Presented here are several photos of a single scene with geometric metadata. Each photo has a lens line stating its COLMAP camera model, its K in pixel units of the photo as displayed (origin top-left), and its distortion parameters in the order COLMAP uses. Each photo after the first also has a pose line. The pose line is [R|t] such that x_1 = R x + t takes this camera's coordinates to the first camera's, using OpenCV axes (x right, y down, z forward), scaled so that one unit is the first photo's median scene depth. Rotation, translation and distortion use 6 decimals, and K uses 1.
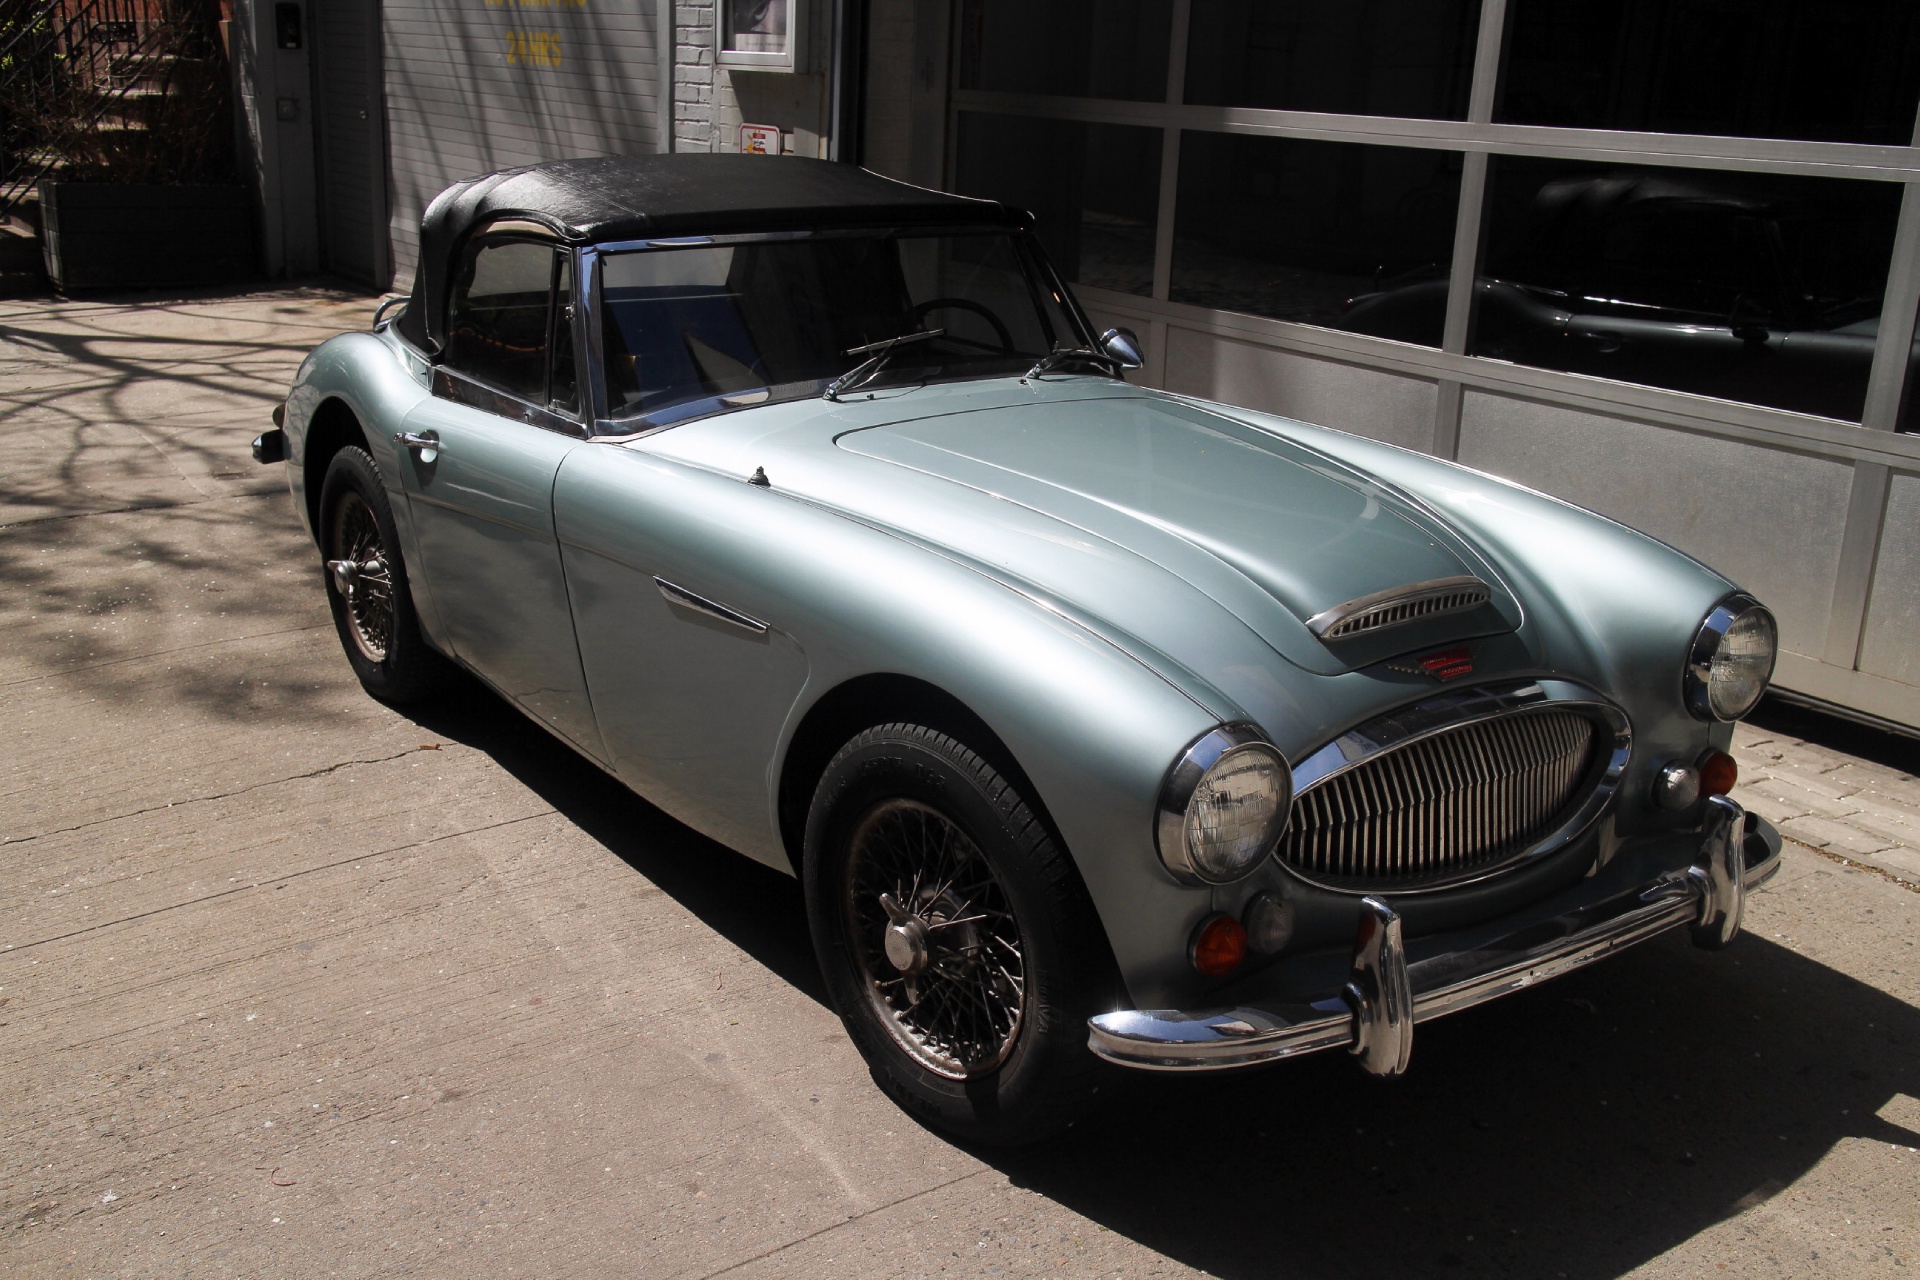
lens RADIAL K [[1898.3, 0, 959.5], [0, 1898.3, 612.3], [0, 0, 1]] dist [-0.003457, 0.012586]
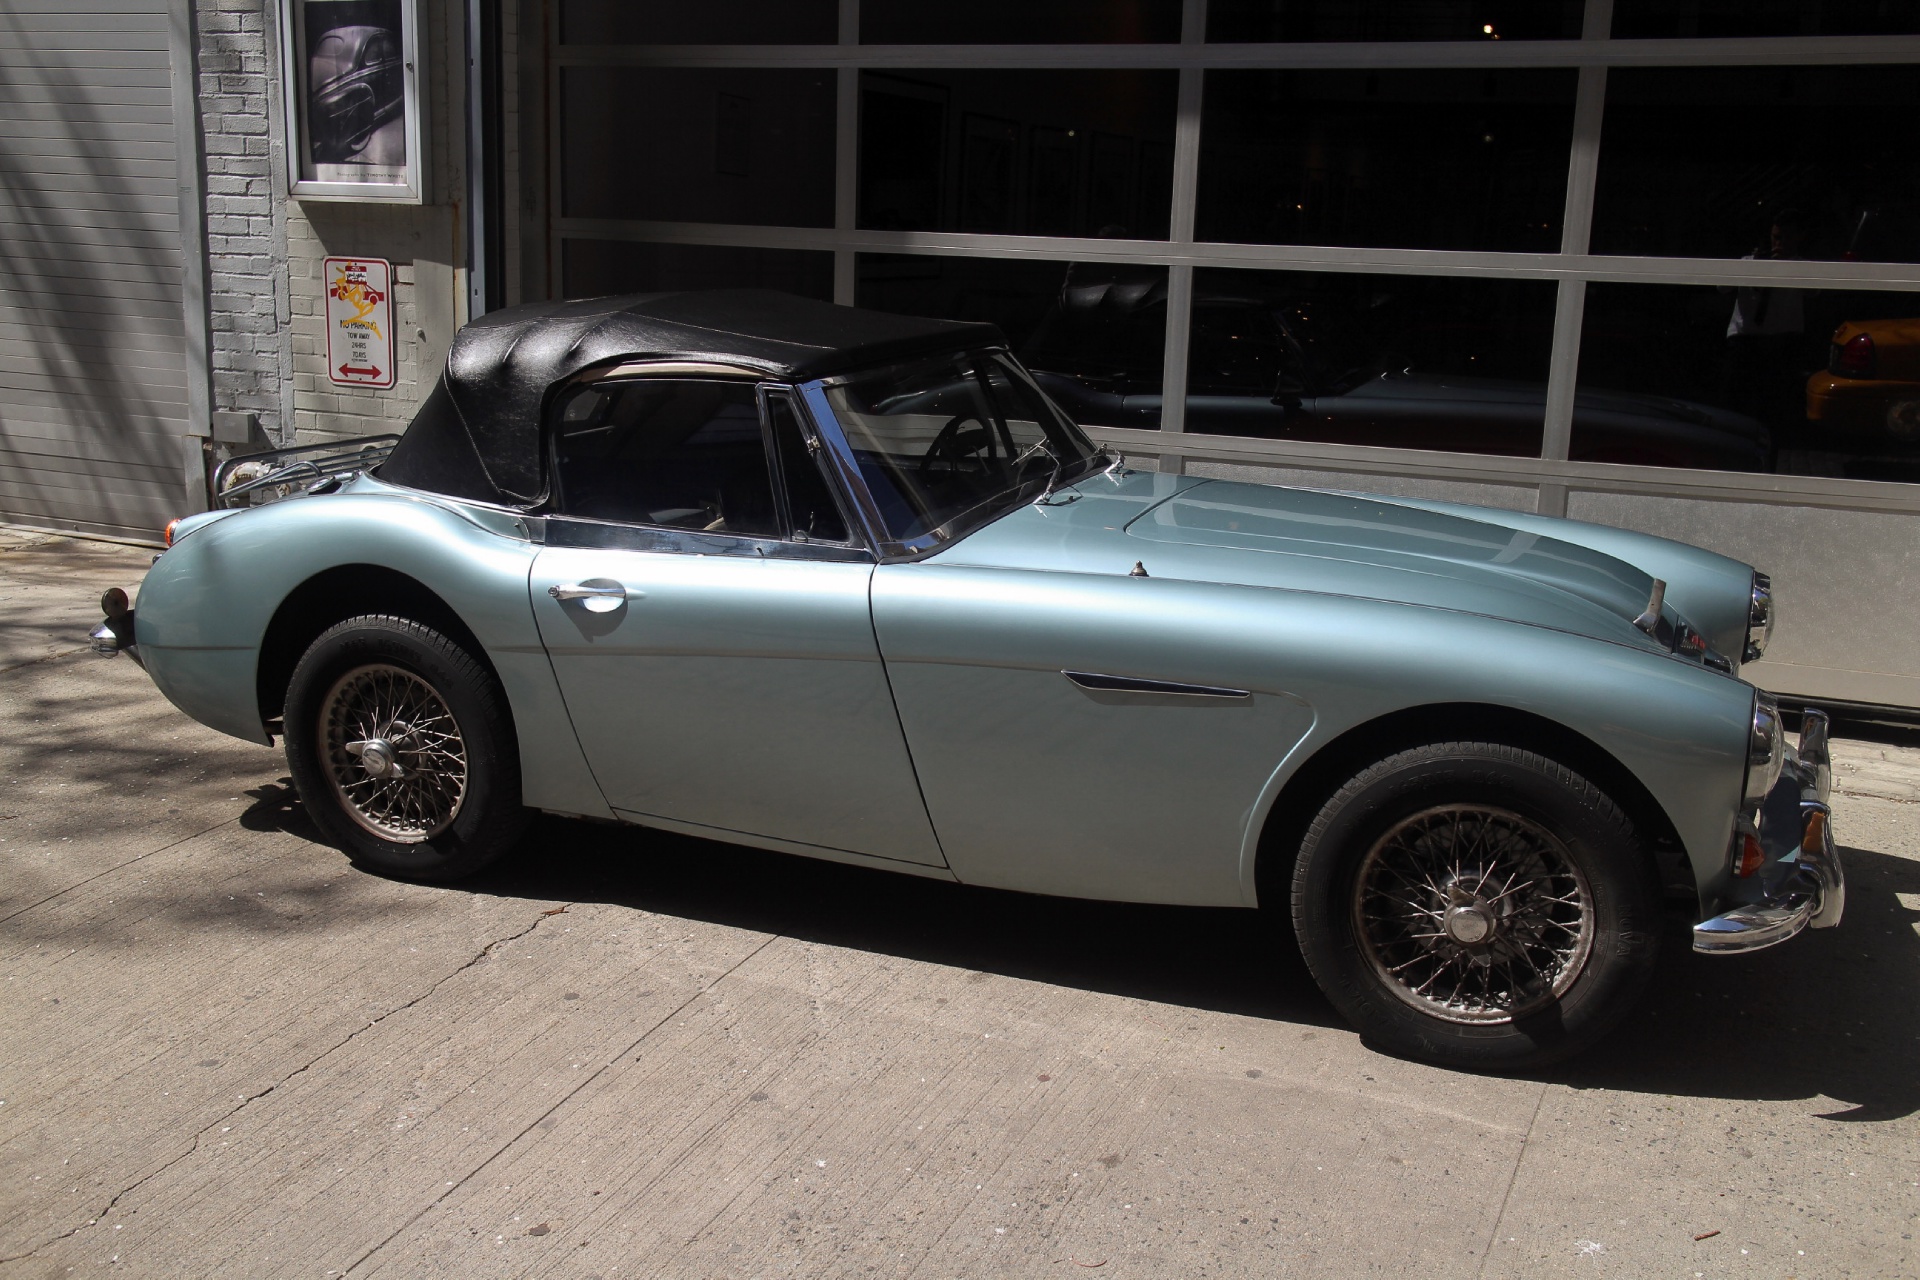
lens RADIAL K [[1898.3, 0, 959.5], [0, 1898.3, 612.3], [0, 0, 1]] dist [-0.003457, 0.012586]
pose [[0.847738, -0.123538, 0.515828, -0.537972], [0.150250, 0.988596, -0.010165, -0.035236], [-0.508689, 0.086120, 0.856632, 0.056969]]
